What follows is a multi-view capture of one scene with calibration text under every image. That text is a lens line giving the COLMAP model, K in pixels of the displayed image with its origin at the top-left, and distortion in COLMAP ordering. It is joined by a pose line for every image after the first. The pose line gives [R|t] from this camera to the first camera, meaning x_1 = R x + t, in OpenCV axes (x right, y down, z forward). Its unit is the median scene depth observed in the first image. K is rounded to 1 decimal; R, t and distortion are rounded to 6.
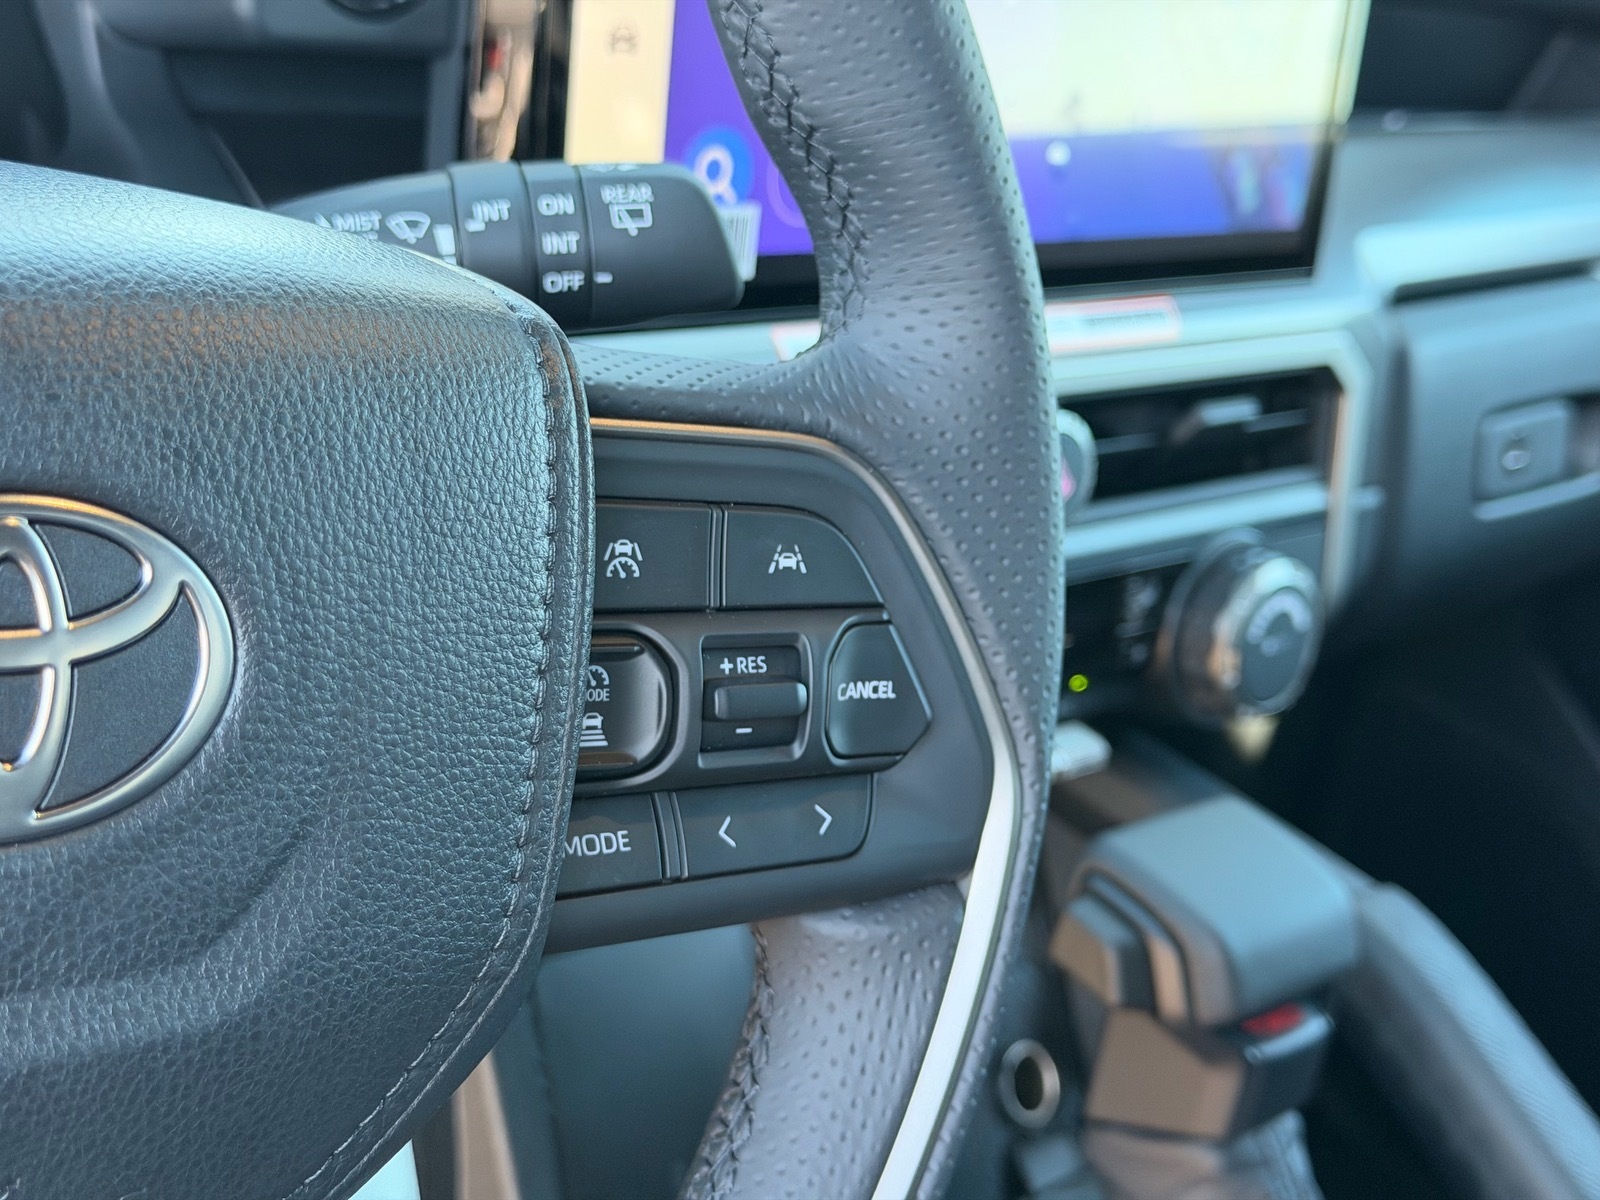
lens RADIAL K [[2193.8, 0, 800.0], [0, 2193.8, 600.0], [0, 0, 1]] dist [0.153620, -0.298673]
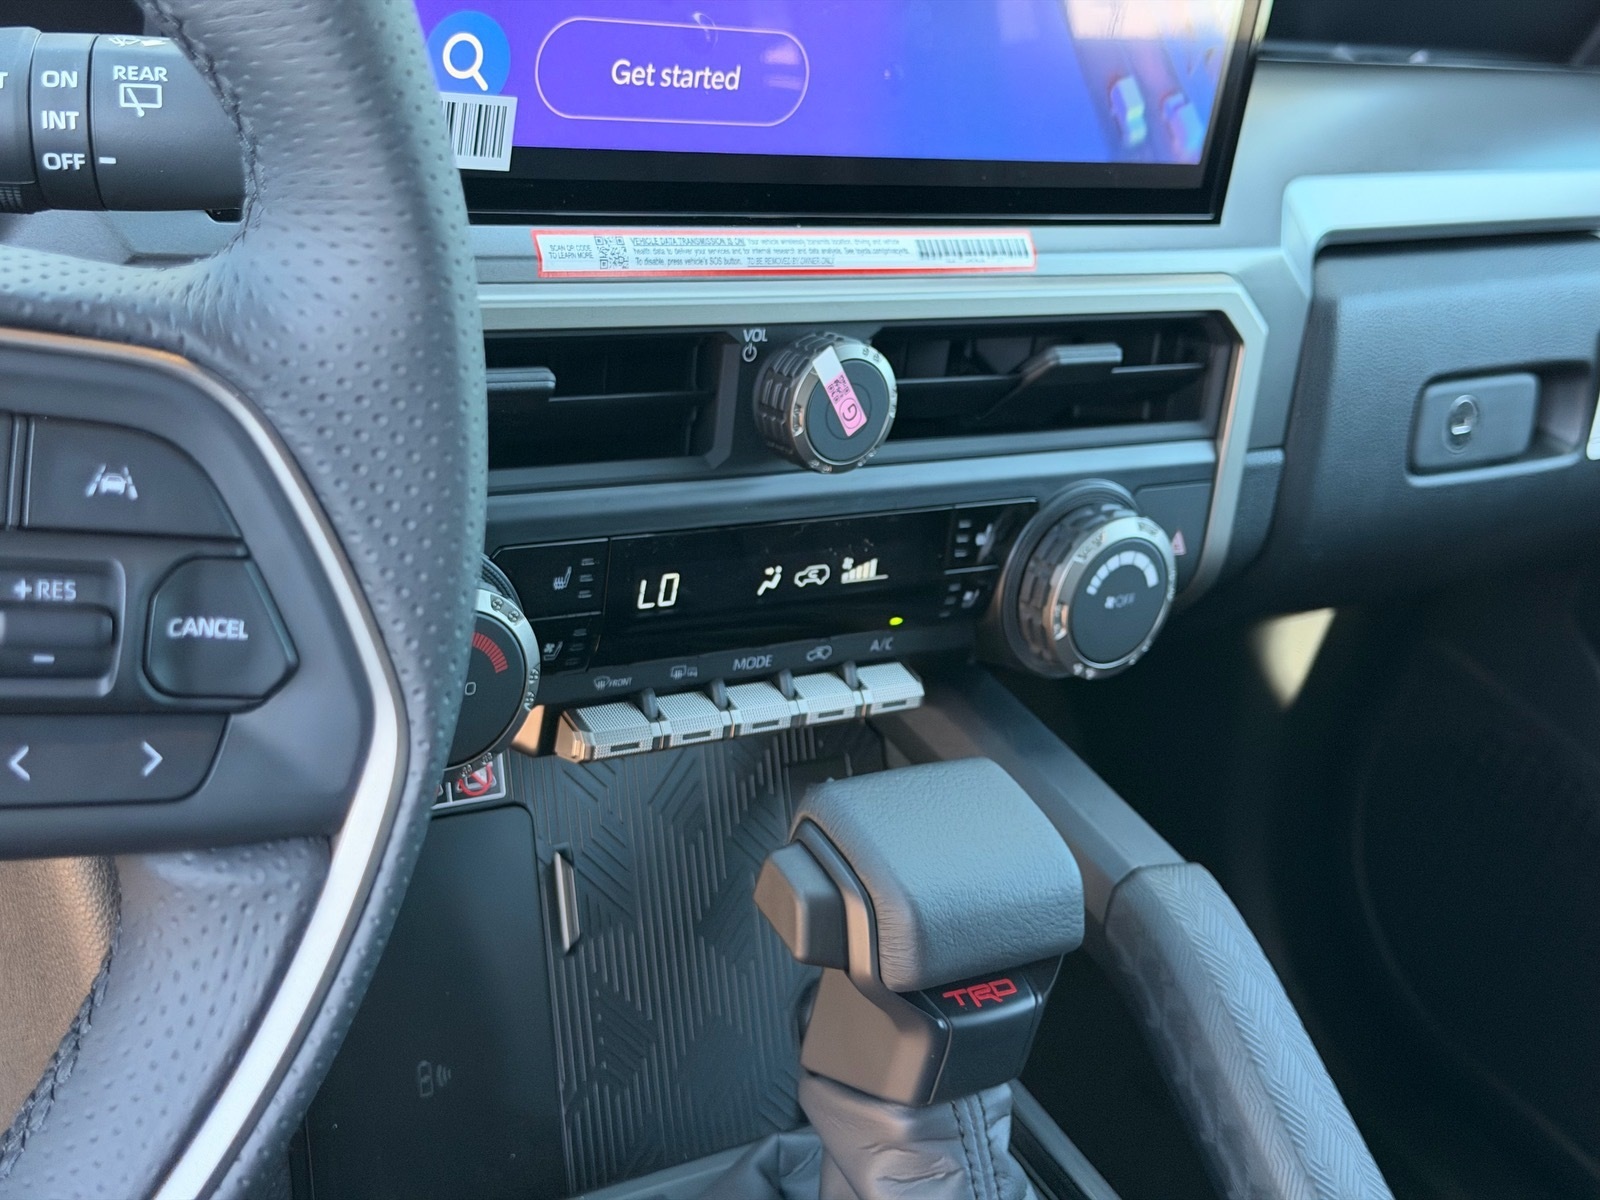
lens RADIAL K [[2190.3, 0, 781.7], [0, 2190.3, 620.0], [0, 0, 1]] dist [0.163862, -0.330261]
pose [[0.991332, 0.100064, -0.085134, 0.342607], [-0.094696, 0.993387, 0.064928, -0.045617], [0.091068, -0.056303, 0.994252, 0.077047]]
